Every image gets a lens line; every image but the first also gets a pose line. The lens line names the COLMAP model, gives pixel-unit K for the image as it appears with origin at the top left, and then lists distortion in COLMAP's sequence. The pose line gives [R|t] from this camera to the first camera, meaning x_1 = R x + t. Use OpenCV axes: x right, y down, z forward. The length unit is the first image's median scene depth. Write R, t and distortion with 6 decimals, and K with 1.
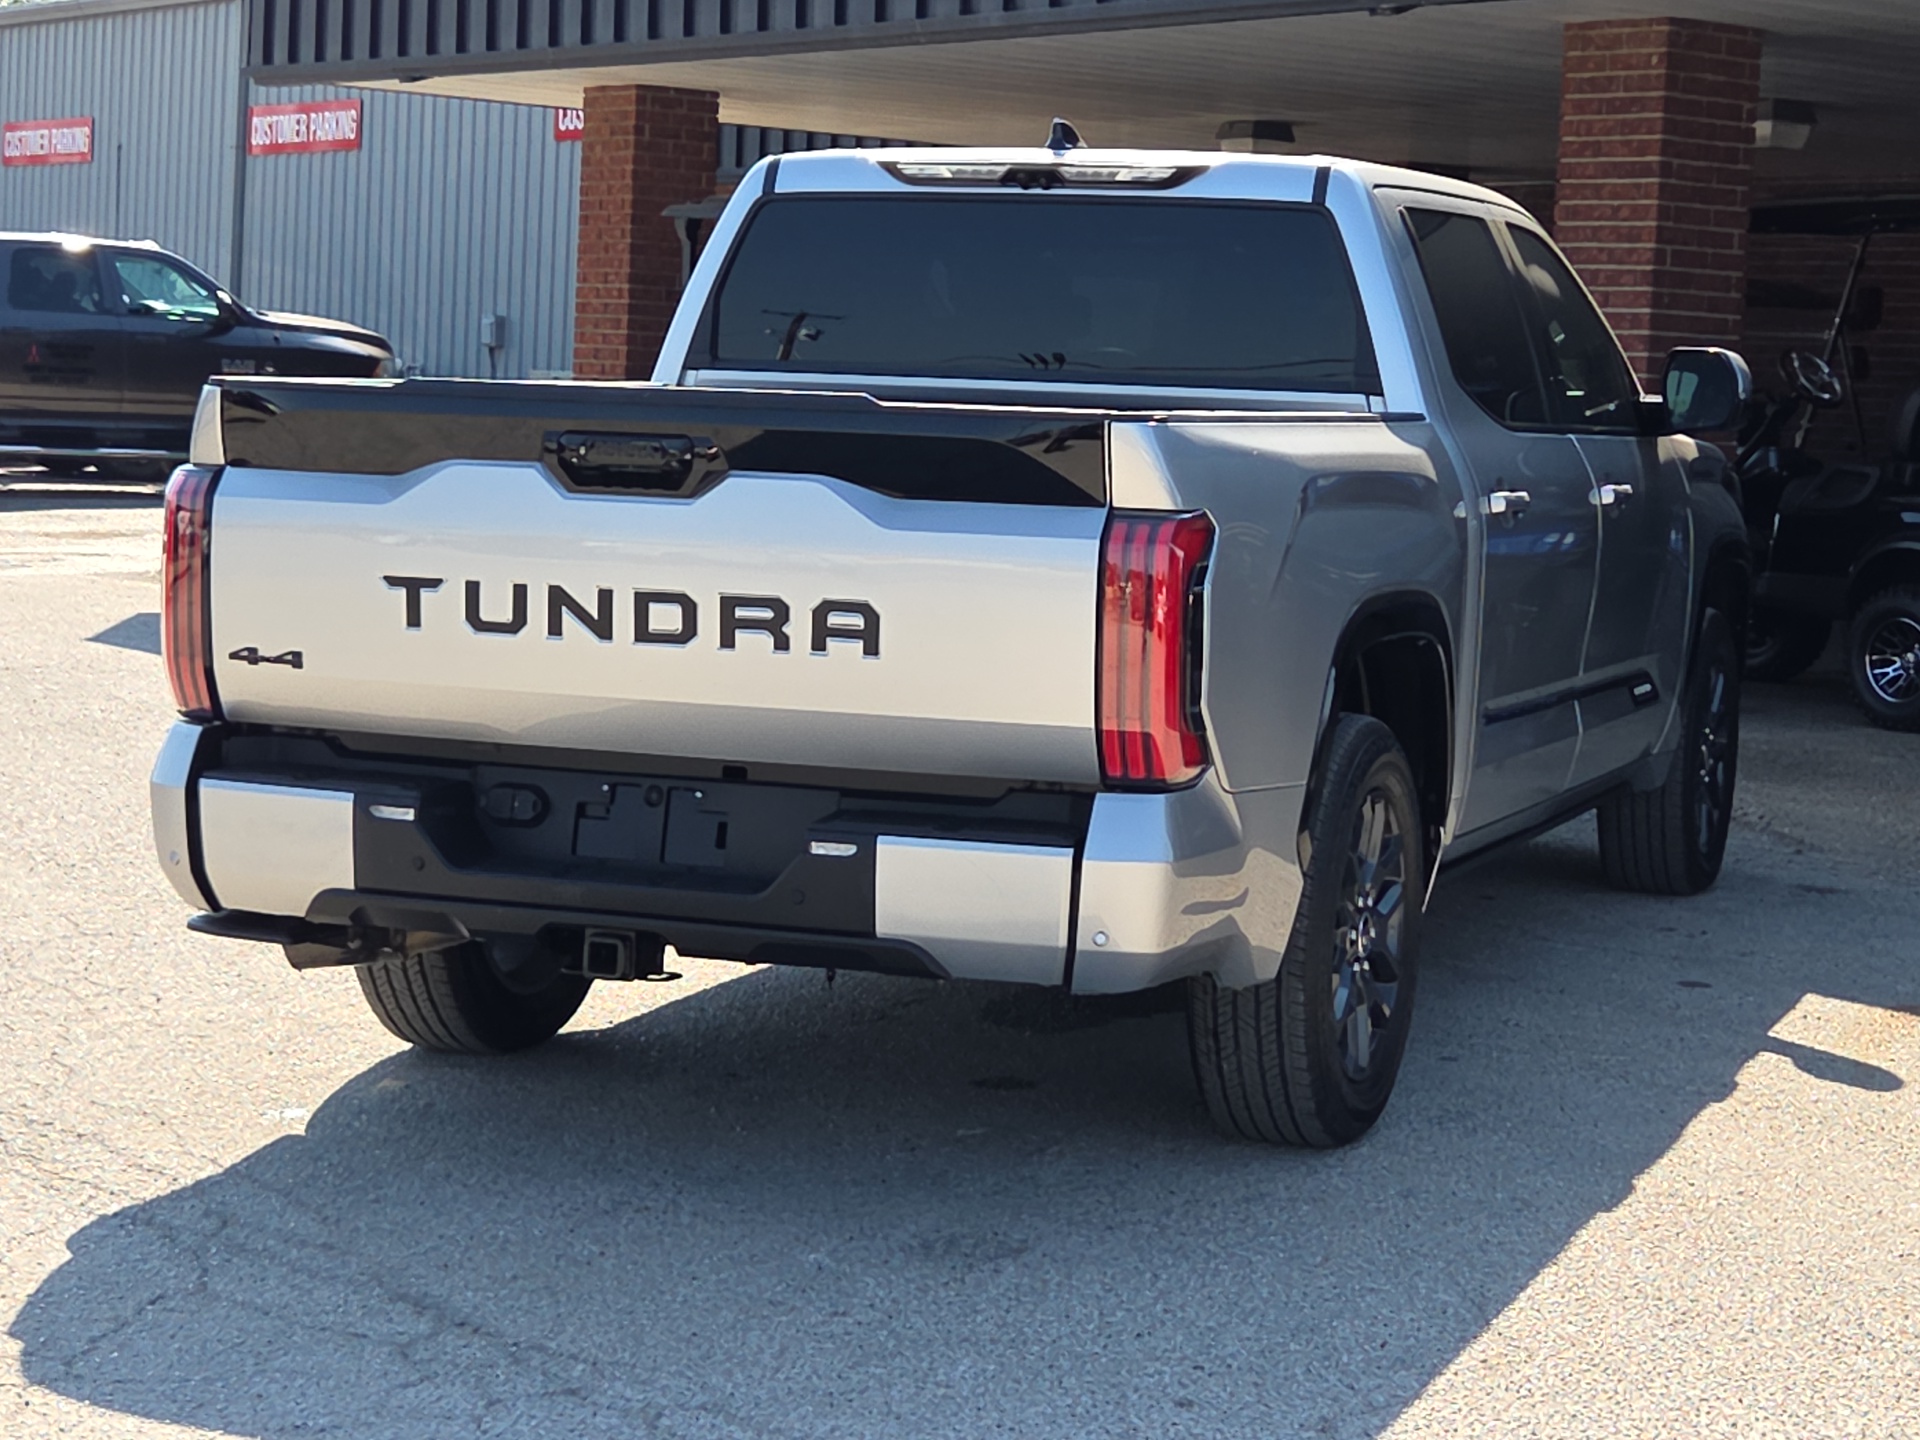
lens RADIAL K [[3588.7, 0, 975.2], [0, 3588.7, 718.6], [0, 0, 1]] dist [0.036285, 0.000000]
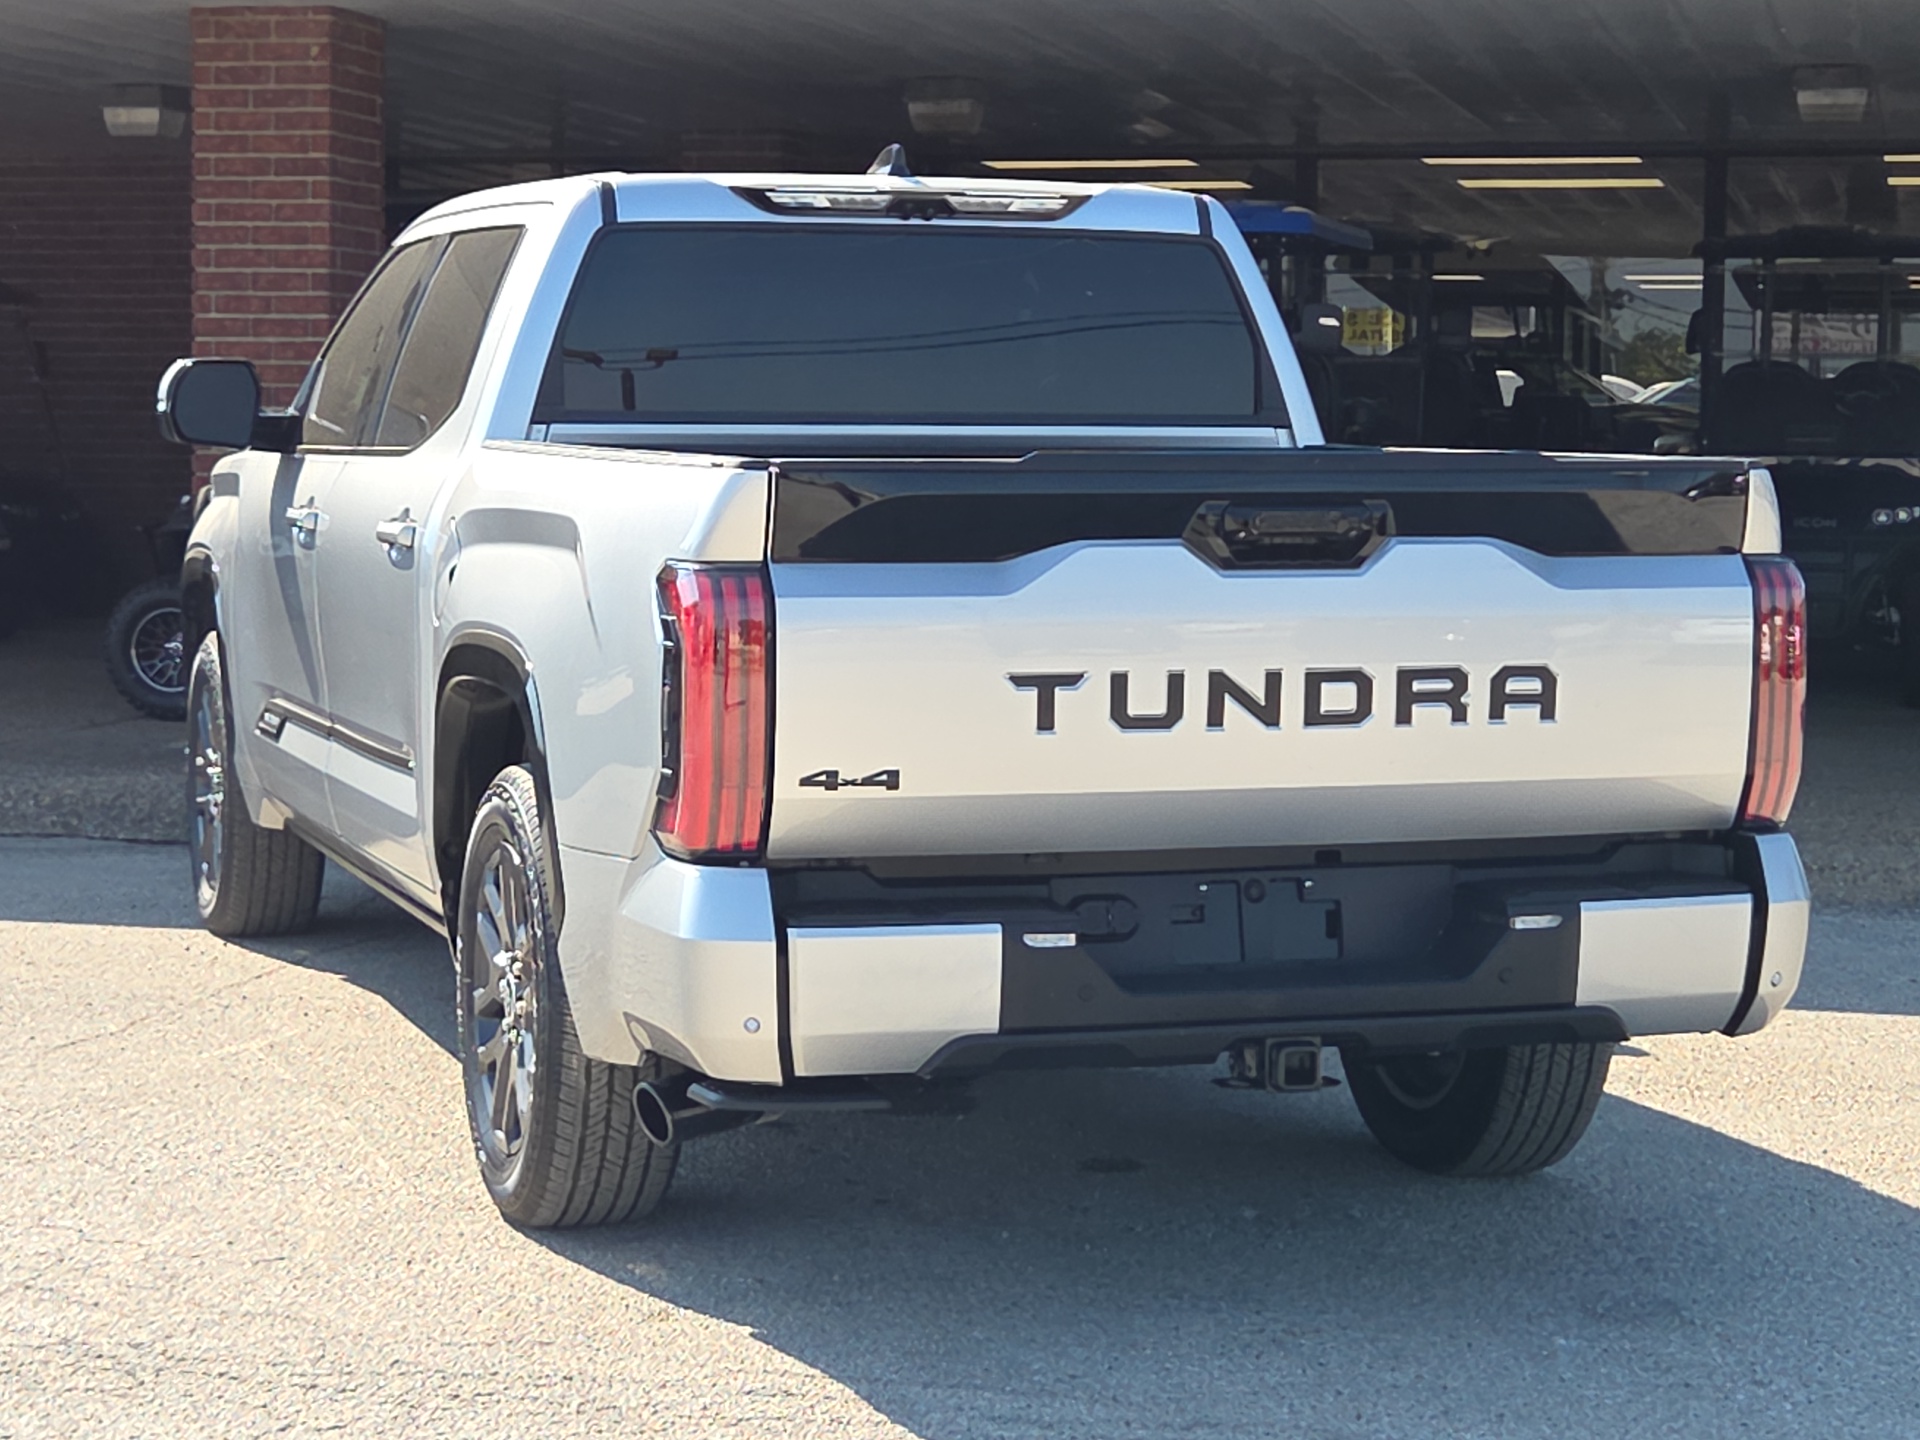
lens RADIAL K [[3852.8, 0, 862.5], [0, 3852.8, 745.6], [0, 0, 1]] dist [0.026907, 0.000000]
pose [[0.799253, -0.082826, 0.595260, -0.591067], [0.079071, 0.996340, 0.032464, -0.043707], [-0.595771, 0.021121, 0.802877, 0.201033]]
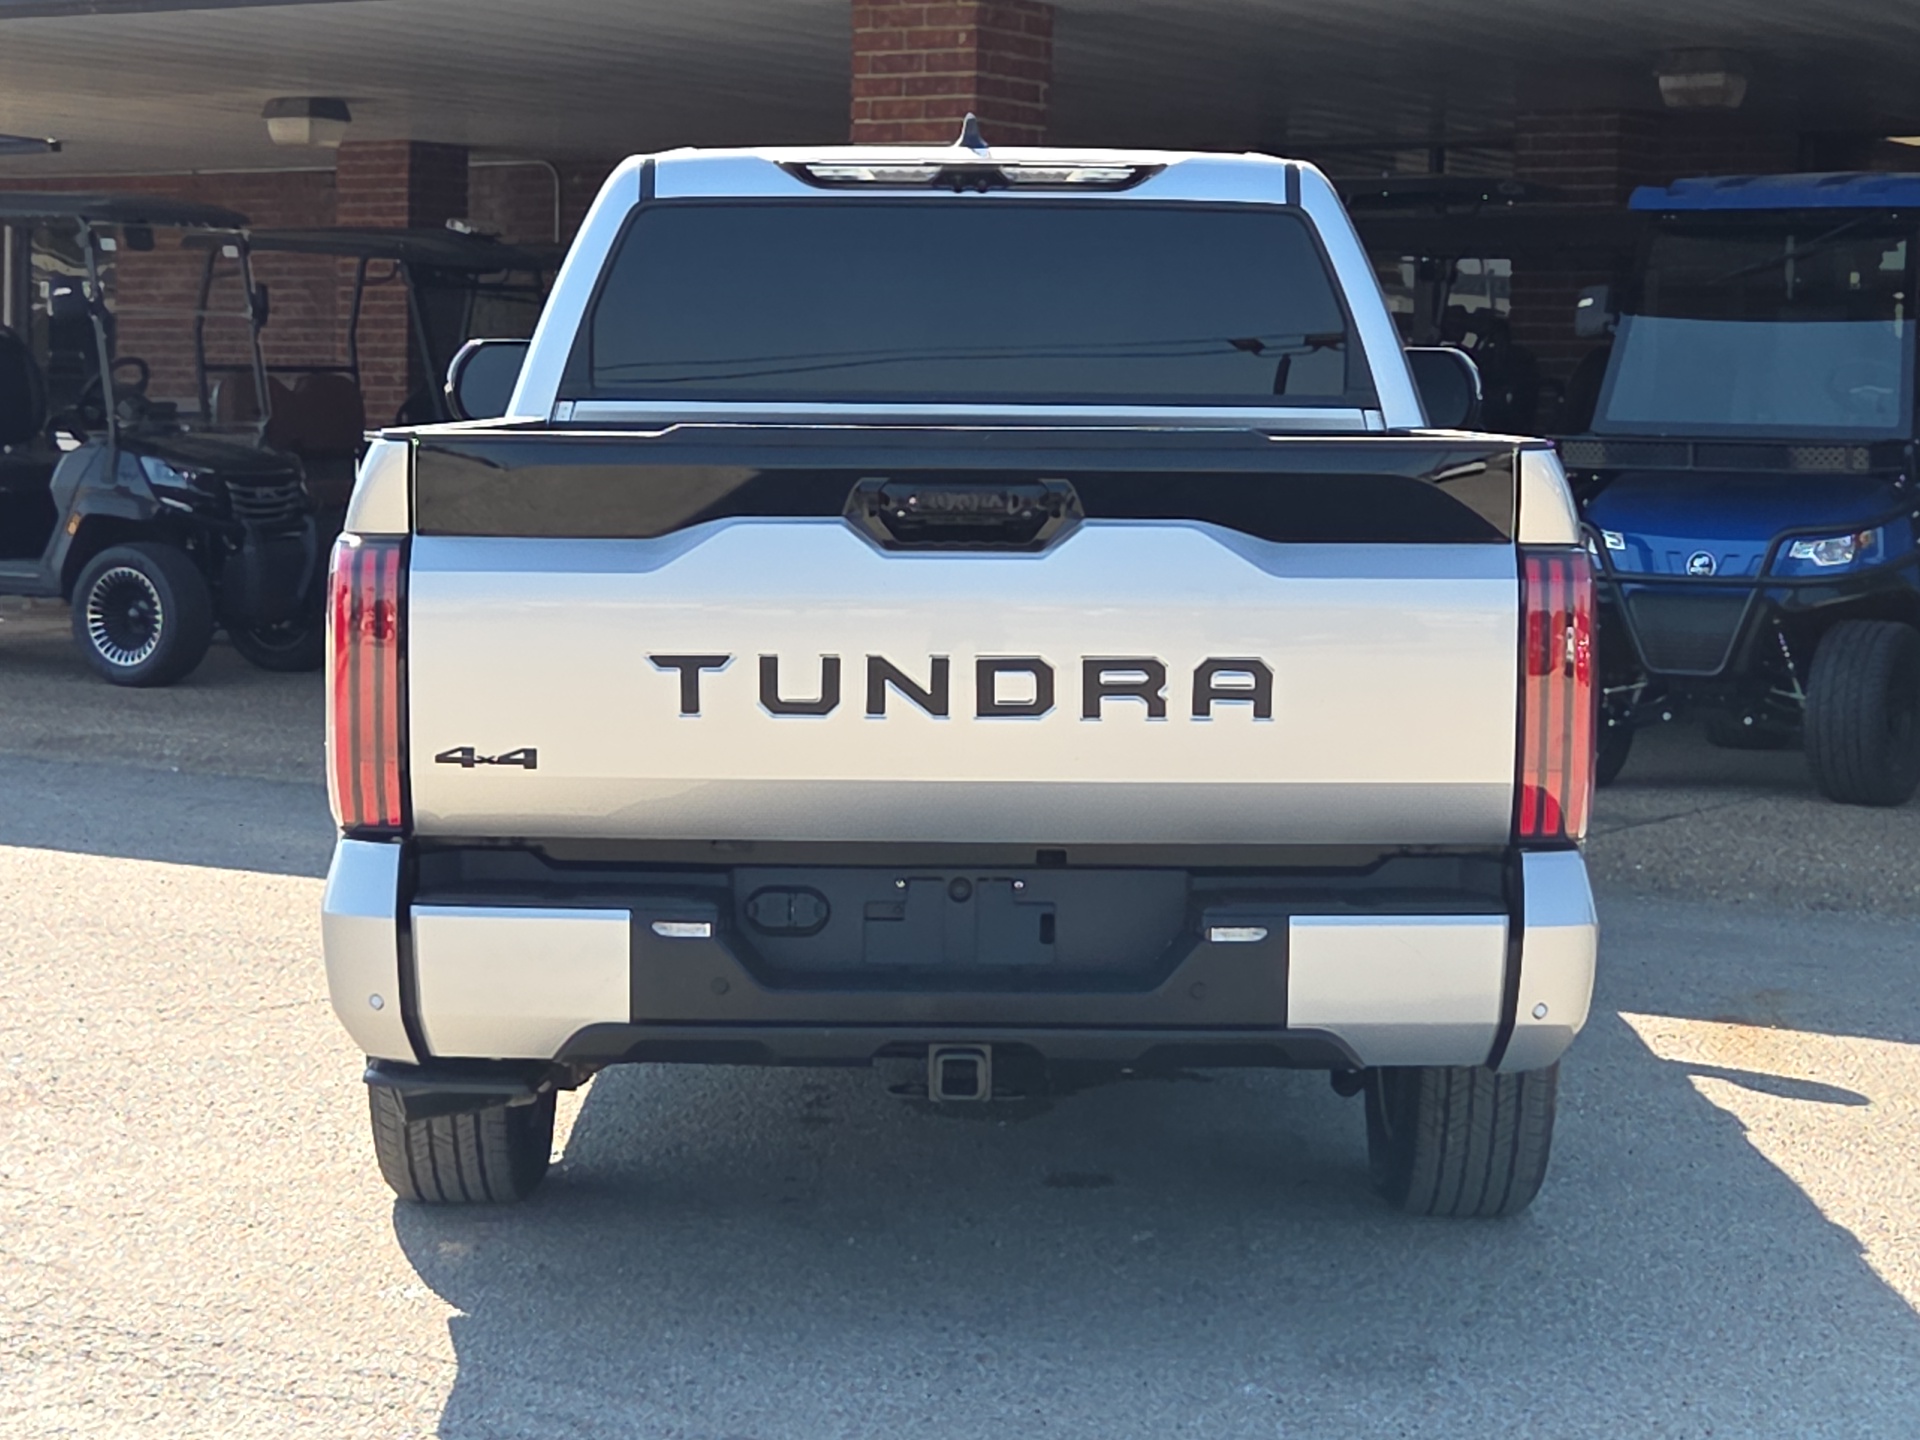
lens RADIAL K [[3909.7, 0, 908.3], [0, 3909.7, 753.2], [0, 0, 1]] dist [0.023470, 0.000000]
pose [[0.942893, -0.056901, 0.328200, -0.322245], [0.055767, 0.998361, 0.012876, -0.019428], [-0.328395, 0.006162, 0.944521, 0.074631]]
